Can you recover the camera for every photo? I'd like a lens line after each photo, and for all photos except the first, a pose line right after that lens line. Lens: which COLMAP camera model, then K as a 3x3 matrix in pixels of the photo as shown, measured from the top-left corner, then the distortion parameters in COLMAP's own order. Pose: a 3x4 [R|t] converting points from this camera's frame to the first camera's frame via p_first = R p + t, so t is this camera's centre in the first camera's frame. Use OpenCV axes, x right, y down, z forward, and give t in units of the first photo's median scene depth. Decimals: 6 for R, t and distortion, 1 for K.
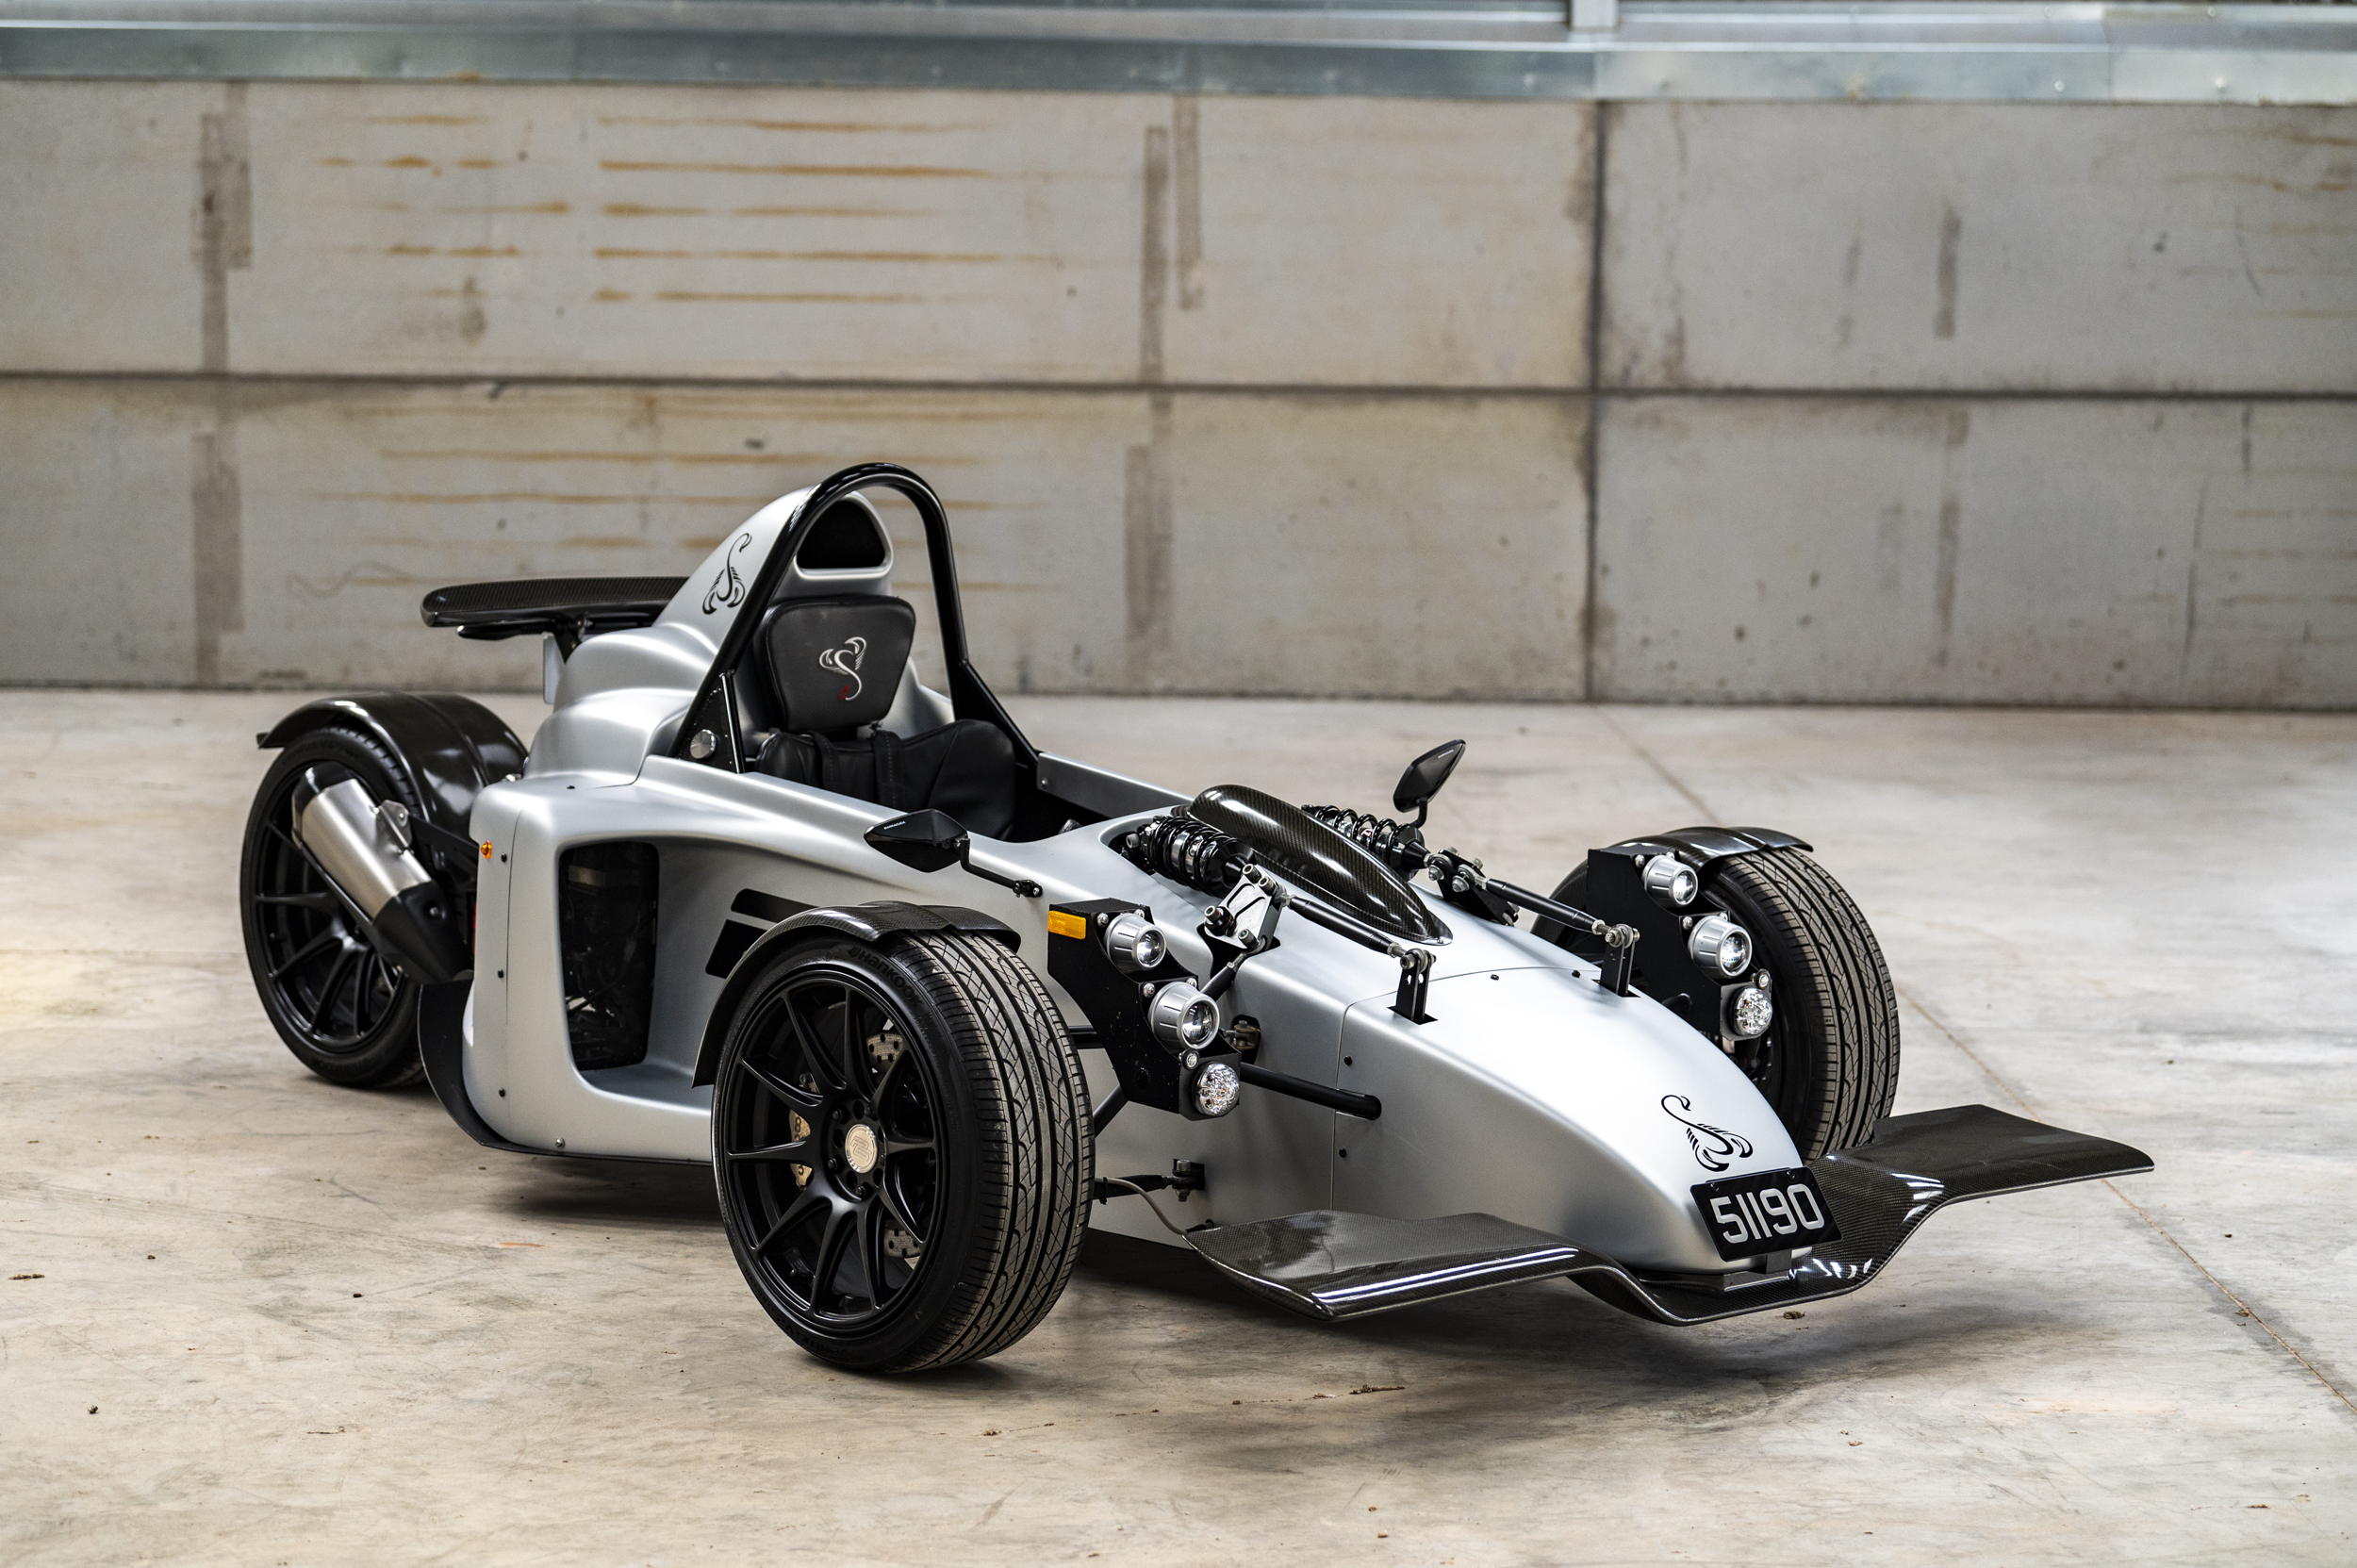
lens RADIAL K [[5580.8, 0, 1178.5], [0, 5580.8, 784.0], [0, 0, 1]] dist [0.033087, -0.013886]
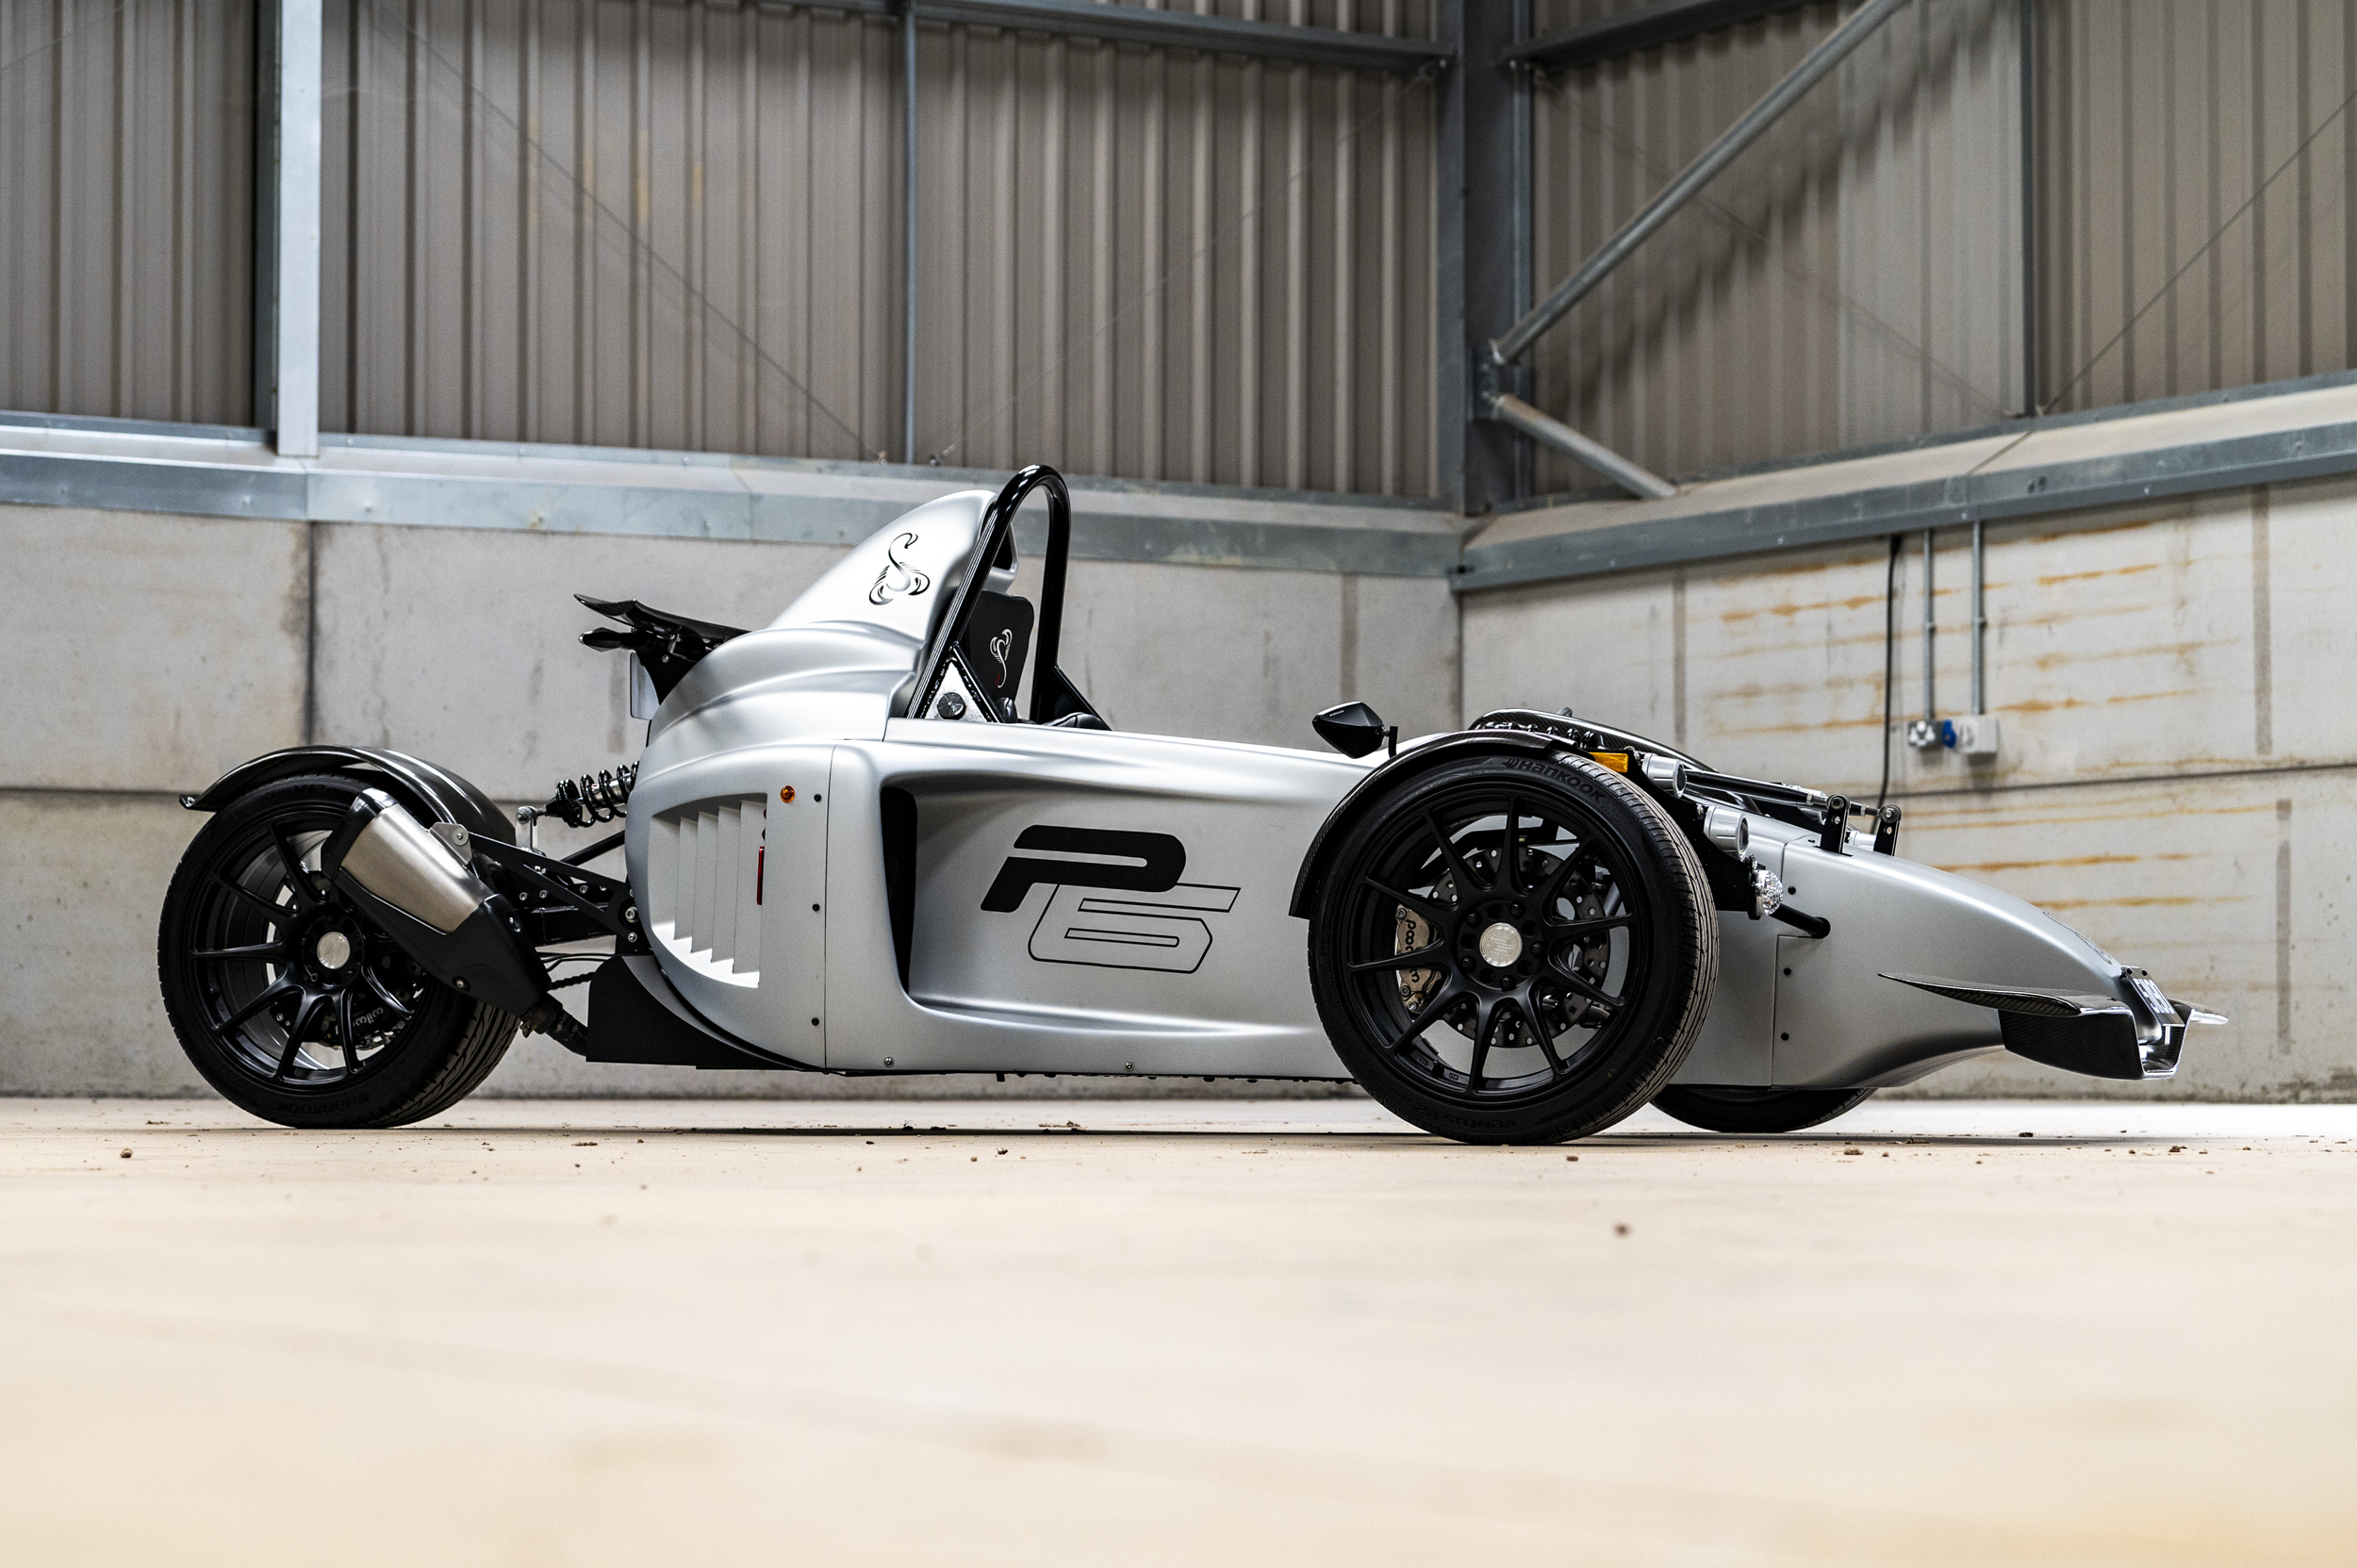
lens RADIAL K [[5589.2, 0, 1178.5], [0, 5589.2, 784.0], [0, 0, 1]] dist [-0.061242, -0.096166]
pose [[0.876708, 0.014438, 0.480806, -0.285463], [0.059296, 0.988682, -0.137809, 0.080457], [-0.477354, 0.149328, 0.865930, 0.023934]]
